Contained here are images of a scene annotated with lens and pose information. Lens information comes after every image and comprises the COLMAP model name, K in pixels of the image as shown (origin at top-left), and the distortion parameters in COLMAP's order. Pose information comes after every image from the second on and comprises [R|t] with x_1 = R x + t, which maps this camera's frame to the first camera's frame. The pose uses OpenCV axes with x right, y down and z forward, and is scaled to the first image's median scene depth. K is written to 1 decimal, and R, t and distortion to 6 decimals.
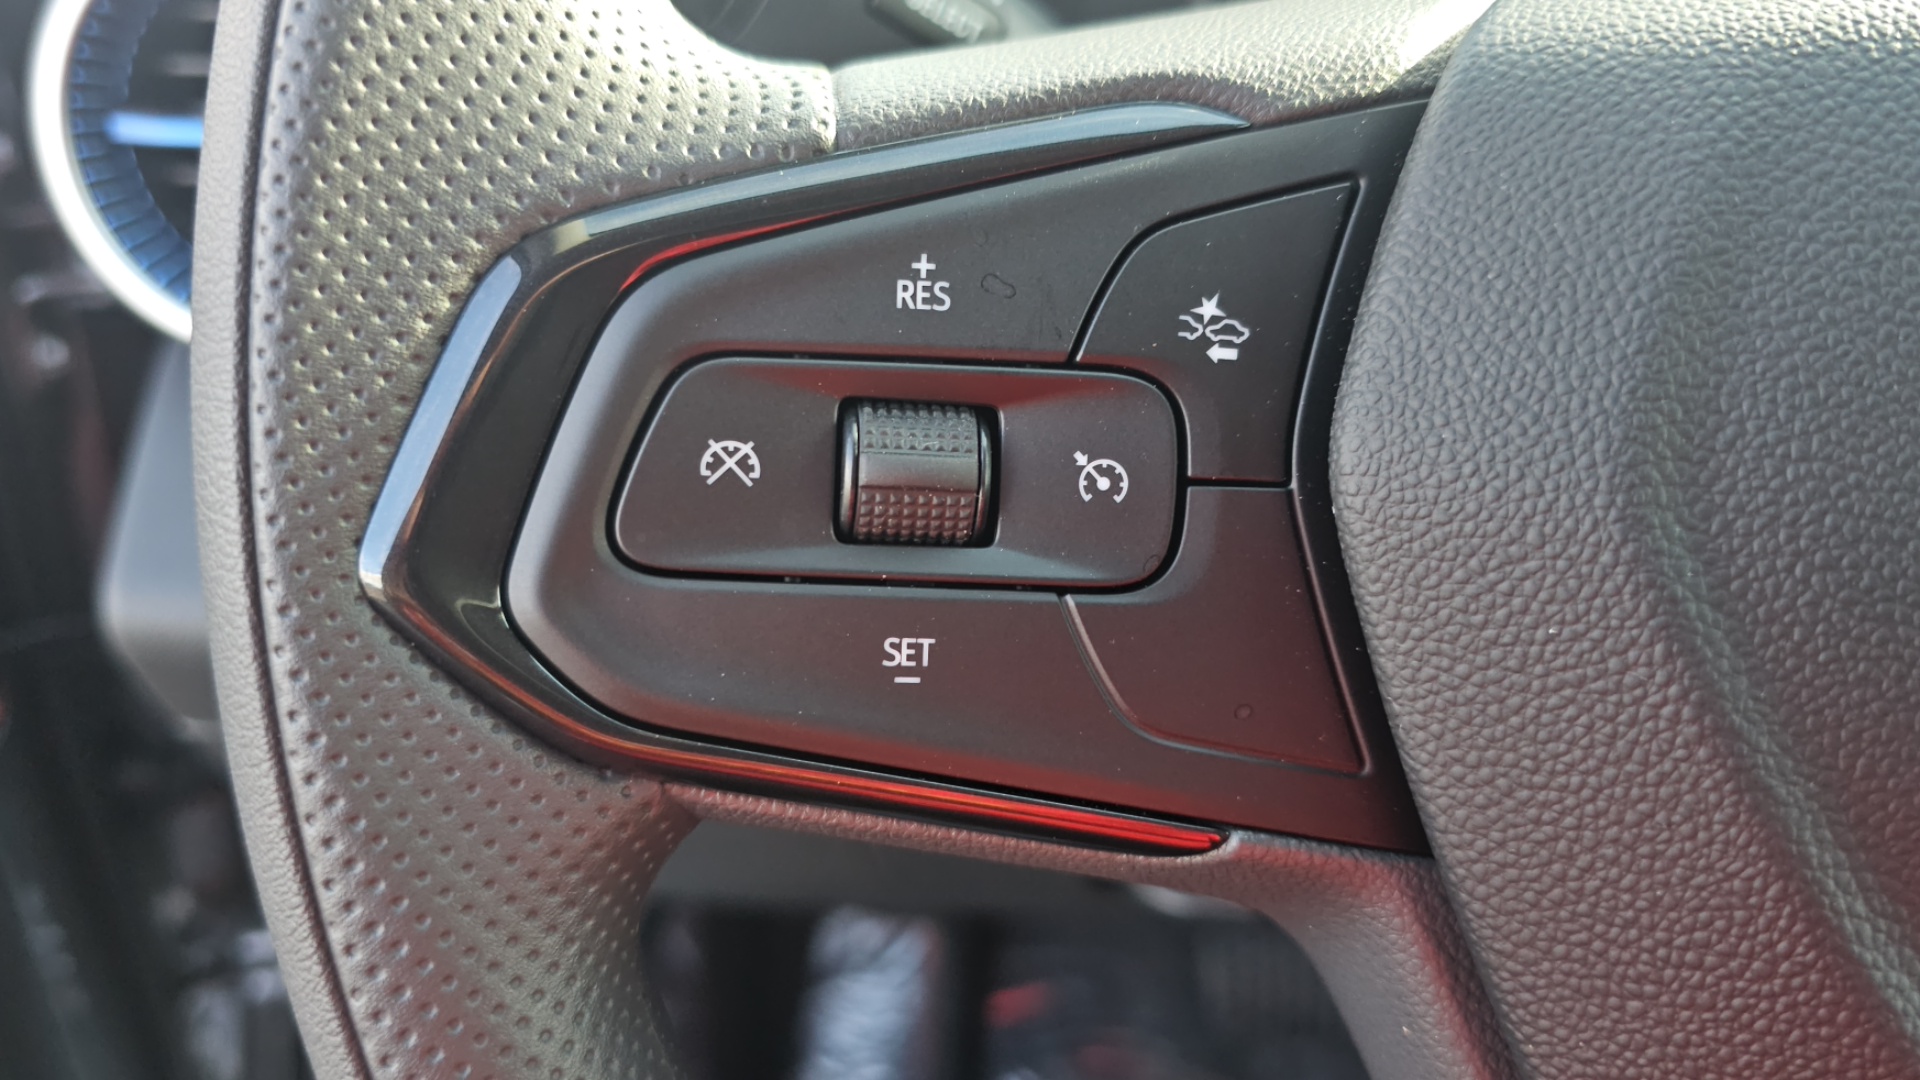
lens RADIAL K [[1422.1, 0, 967.7], [0, 1422.1, 531.8], [0, 0, 1]] dist [0.085317, -0.107763]
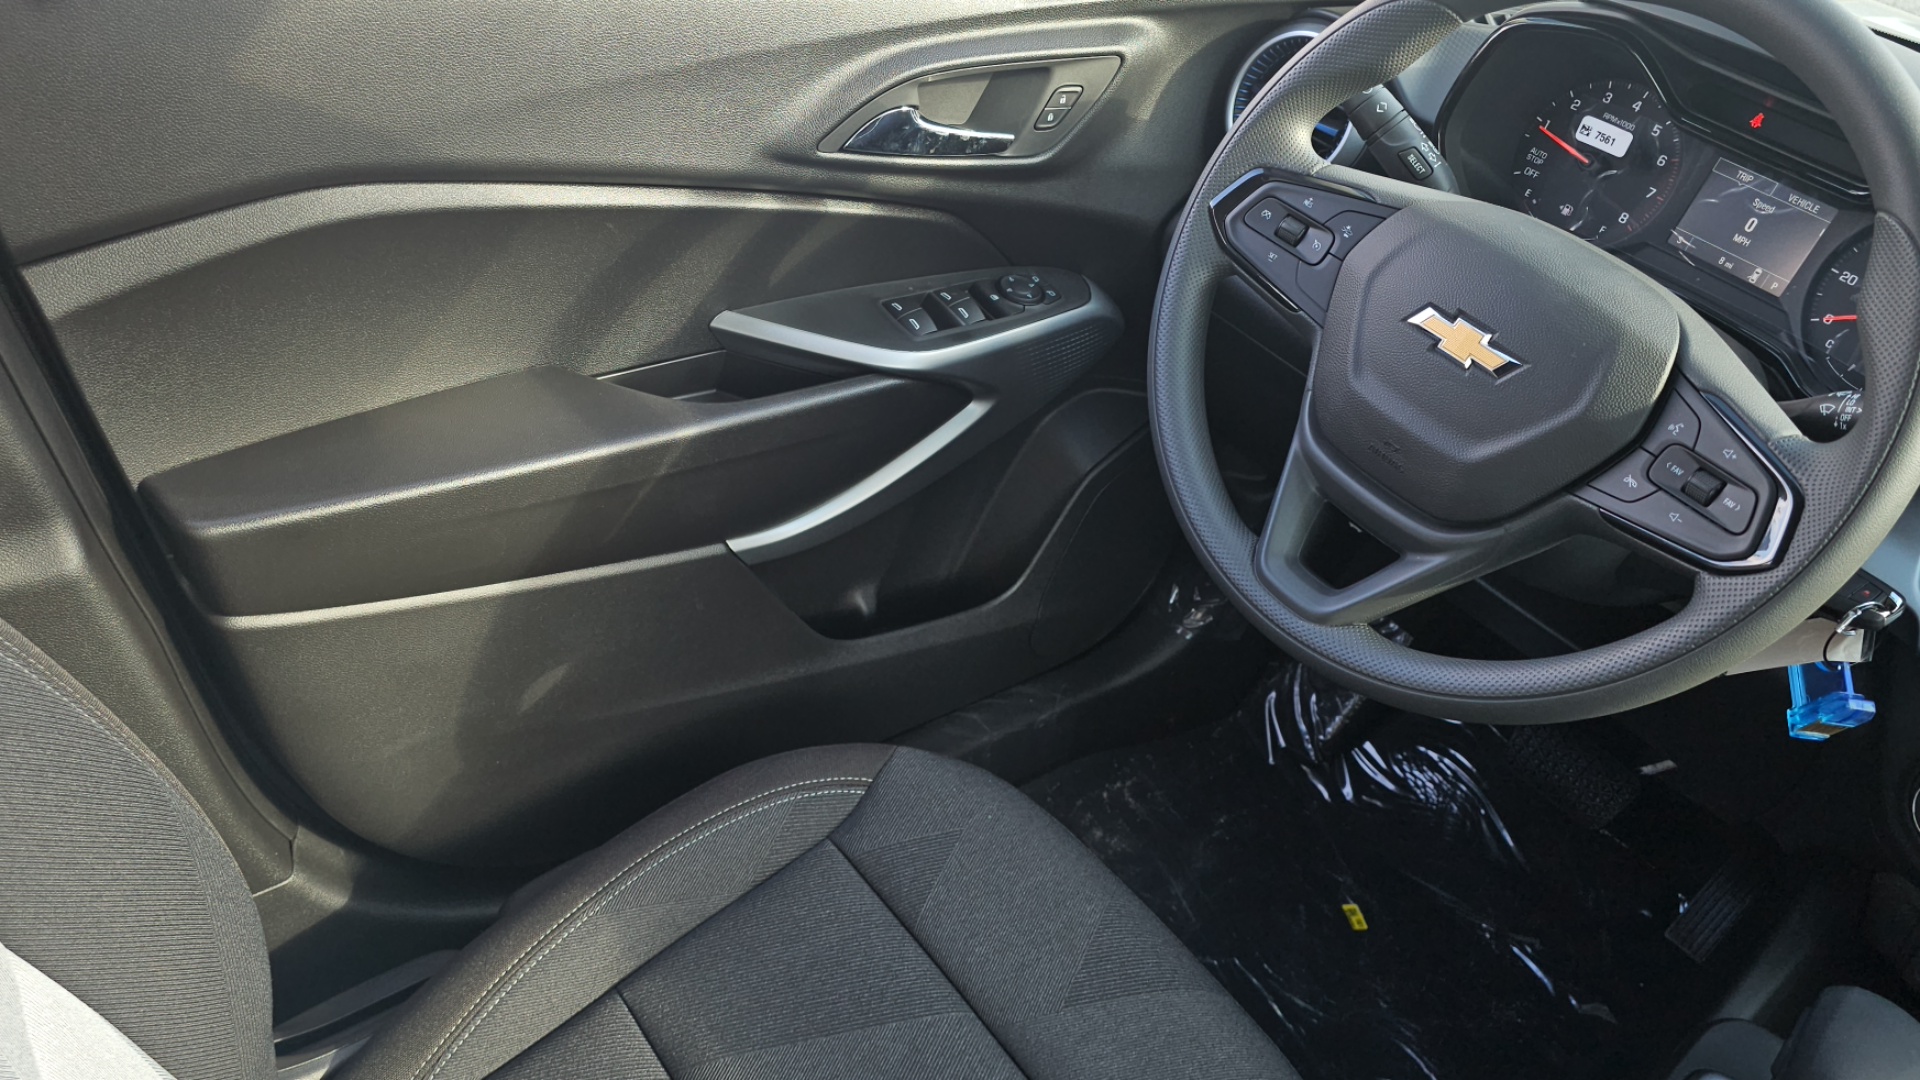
lens RADIAL K [[1422.1, 0, 967.7], [0, 1422.1, 531.8], [0, 0, 1]] dist [0.085317, -0.107763]
pose [[0.684425, 0.549071, -0.479671, 2.601211], [-0.489007, 0.833694, 0.256568, 0.134214], [0.540773, 0.058961, 0.839100, -4.671487]]
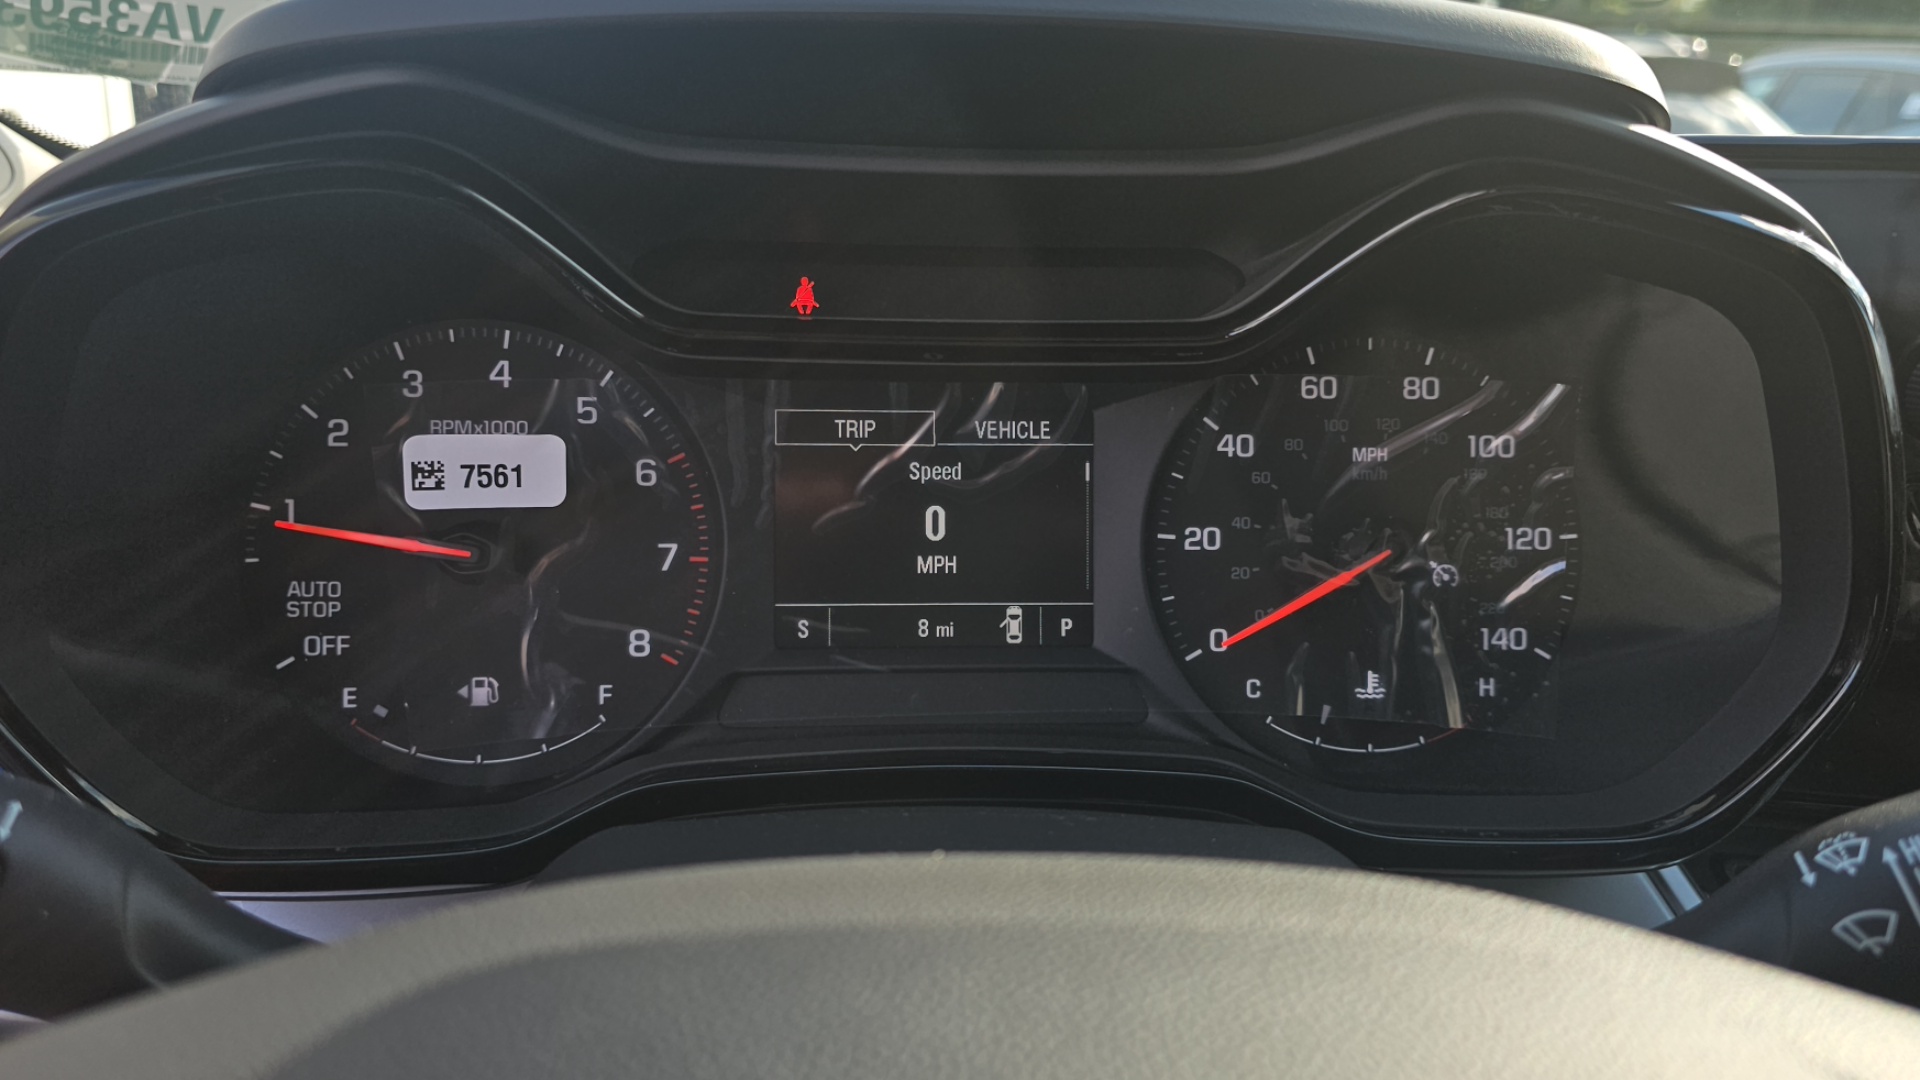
lens RADIAL K [[1422.1, 0, 967.7], [0, 1422.1, 531.8], [0, 0, 1]] dist [0.085317, -0.107763]
pose [[0.984083, -0.000619, 0.177708, 0.745657], [0.032648, 0.983604, -0.177364, -0.604932], [-0.174684, 0.180343, 0.967968, 0.147295]]
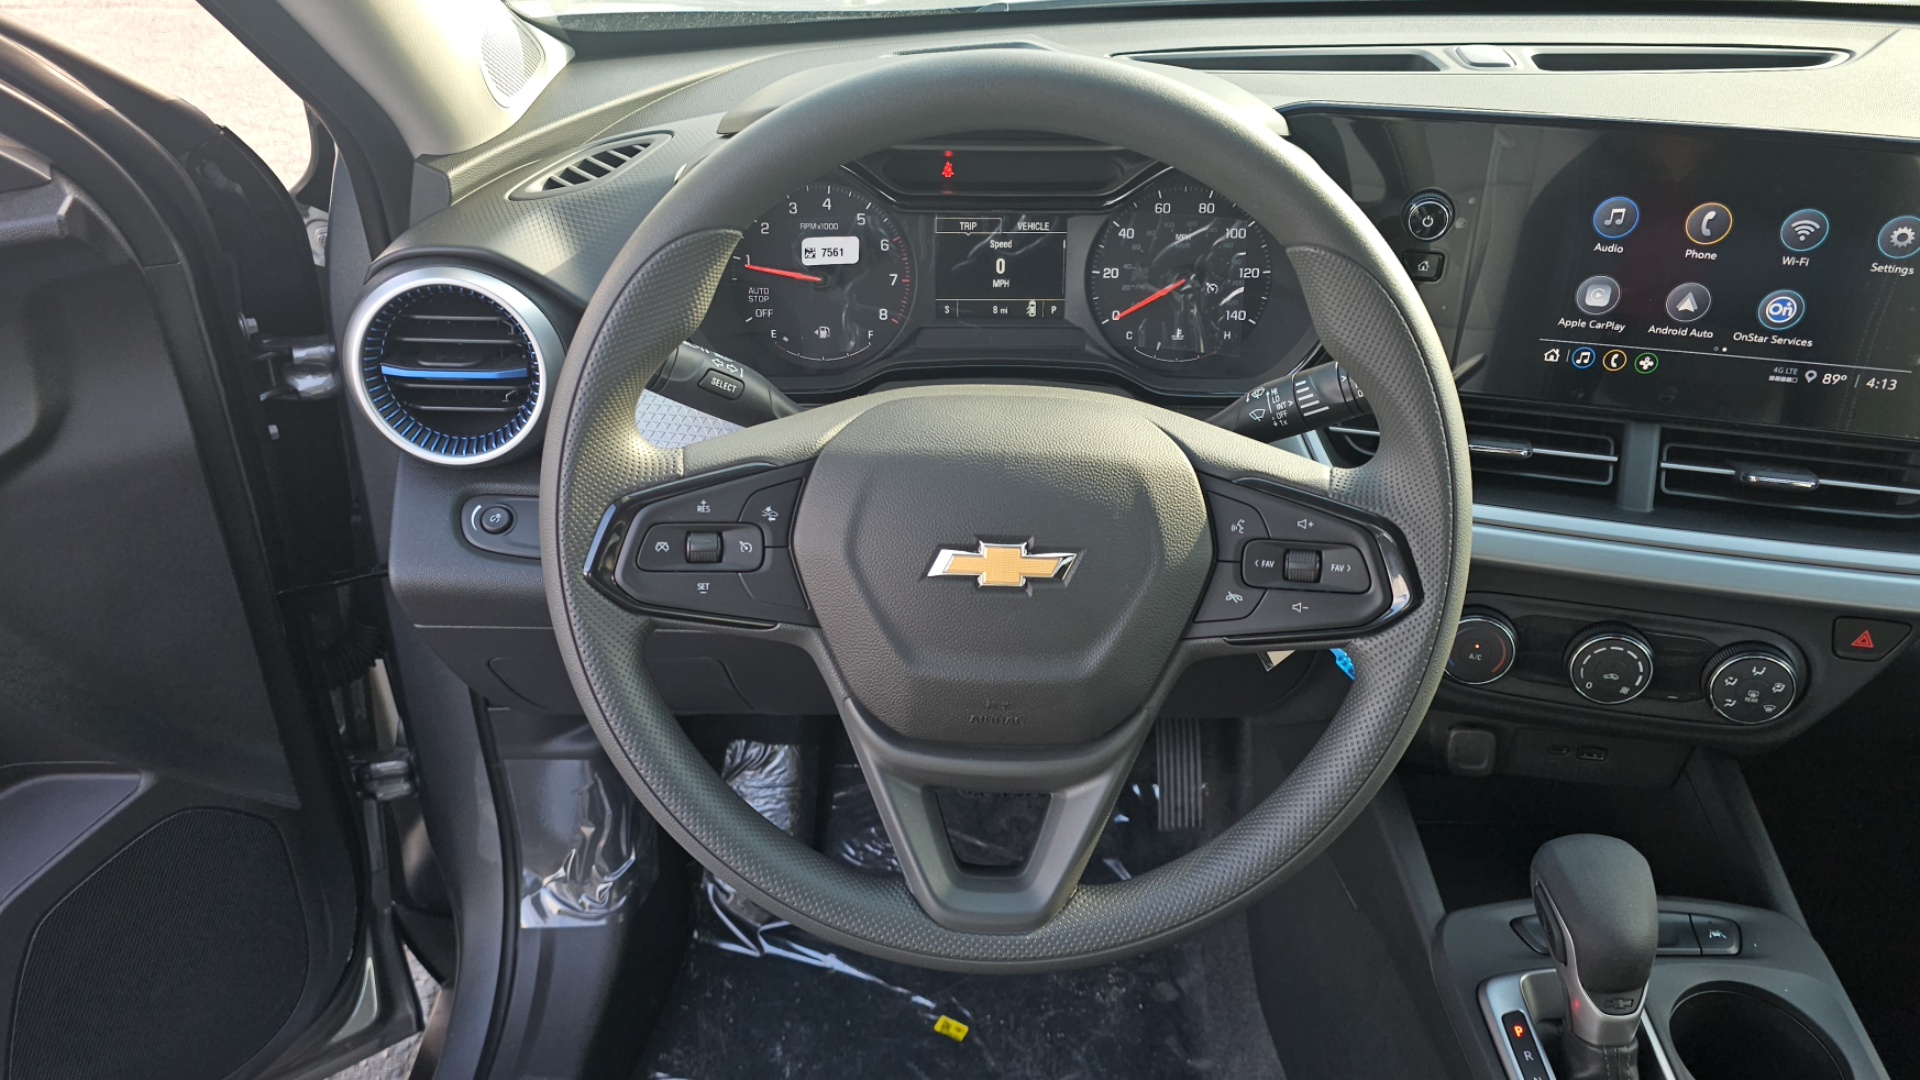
lens RADIAL K [[1422.1, 0, 967.7], [0, 1422.1, 531.8], [0, 0, 1]] dist [0.085317, -0.107763]
pose [[0.994828, -0.024165, 0.098660, 0.357620], [0.014487, 0.995115, 0.097652, -0.528002], [-0.100538, -0.095718, 0.990318, -3.623675]]
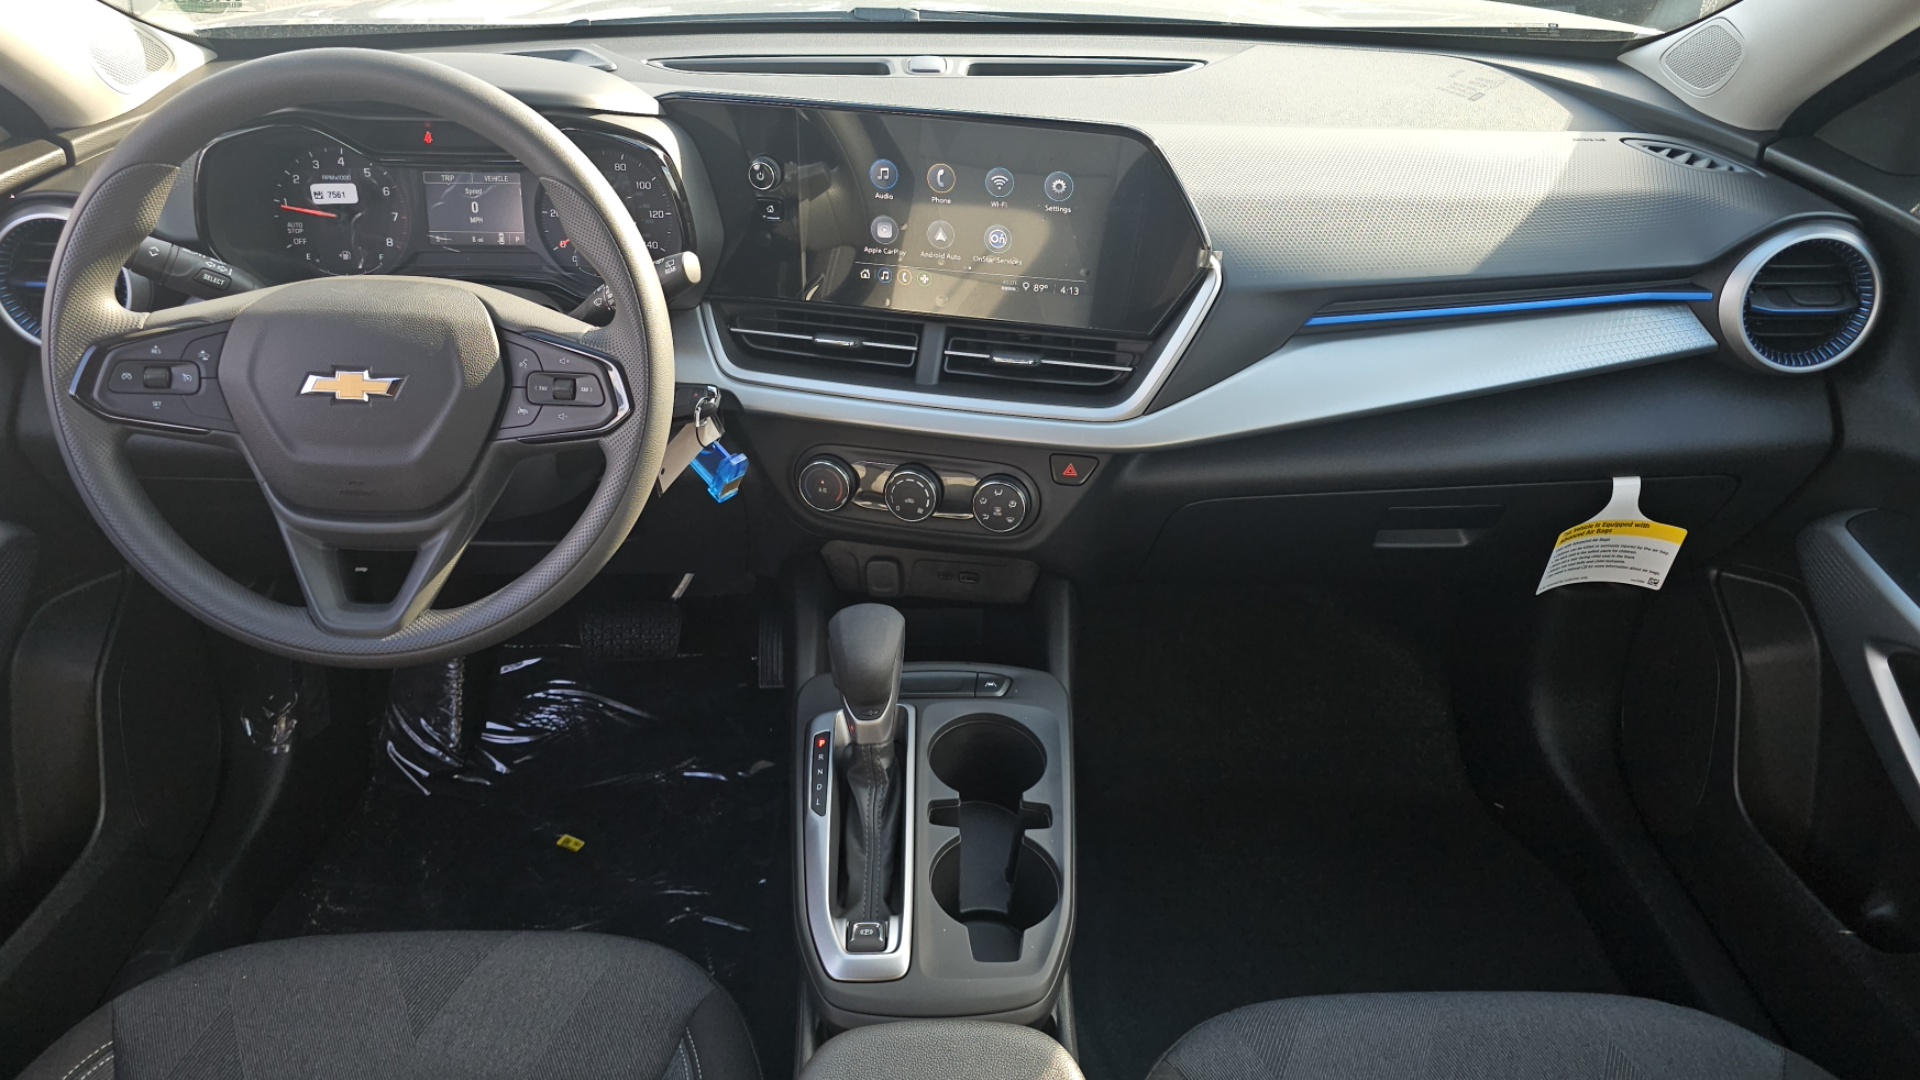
lens RADIAL K [[1432.2, 0, 967.3], [0, 1432.2, 511.6], [0, 0, 1]] dist [0.096408, -0.121549]
pose [[0.992207, -0.026988, 0.121645, 2.949620], [0.018212, 0.997188, 0.072692, 0.162557], [-0.123265, -0.069910, 0.989908, -6.437539]]
